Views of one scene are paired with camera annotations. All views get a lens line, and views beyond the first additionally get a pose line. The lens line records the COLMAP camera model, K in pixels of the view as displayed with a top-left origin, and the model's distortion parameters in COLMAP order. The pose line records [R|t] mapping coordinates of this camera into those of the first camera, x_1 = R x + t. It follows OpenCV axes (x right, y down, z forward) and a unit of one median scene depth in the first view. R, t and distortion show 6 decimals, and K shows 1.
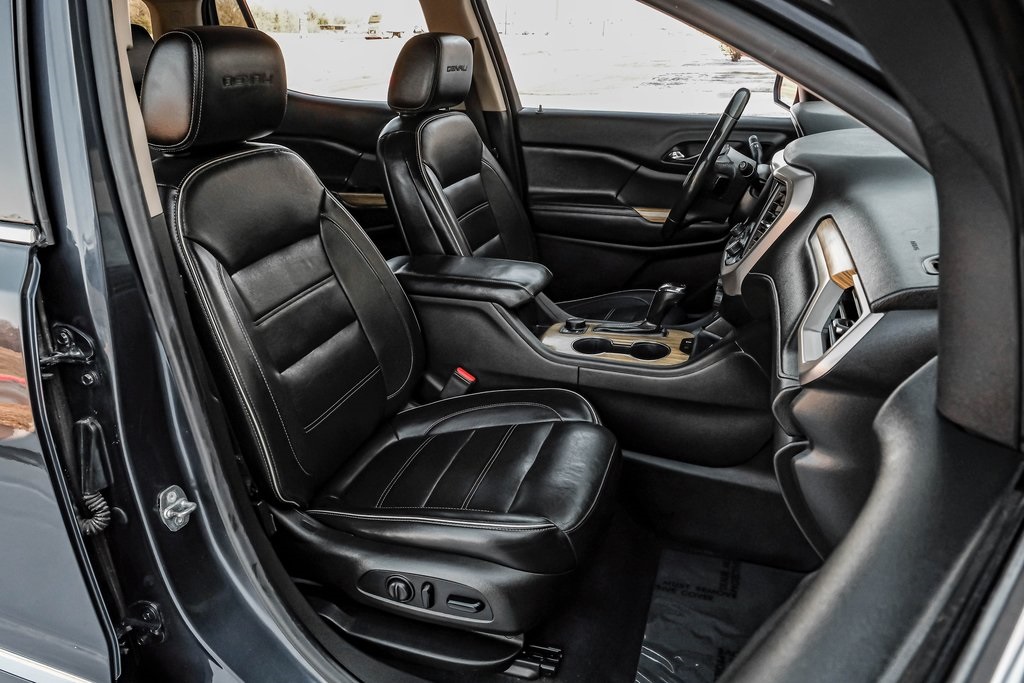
lens RADIAL K [[751.5, 0, 512.0], [0, 751.5, 341.5], [0, 0, 1]] dist [-0.011227, -0.005143]
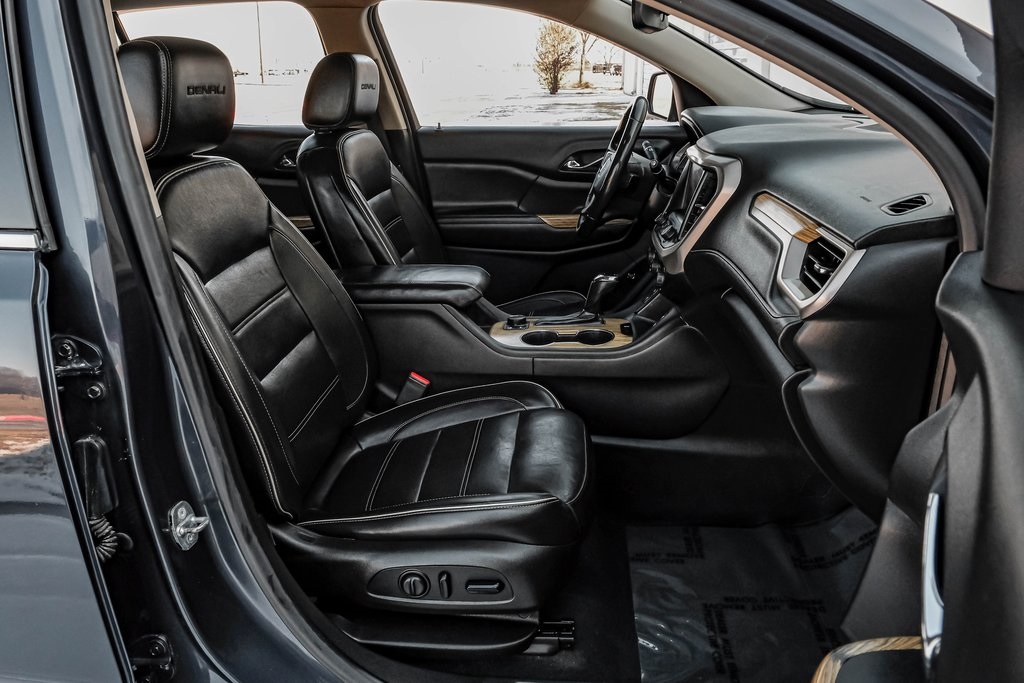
lens RADIAL K [[765.1, 0, 521.1], [0, 765.1, 307.4], [0, 0, 1]] dist [-0.008552, -0.004728]
pose [[0.972678, -0.081013, 0.217563, -0.171841], [0.100157, 0.991875, -0.078441, 0.051950], [-0.209440, 0.098088, 0.972889, -0.037965]]
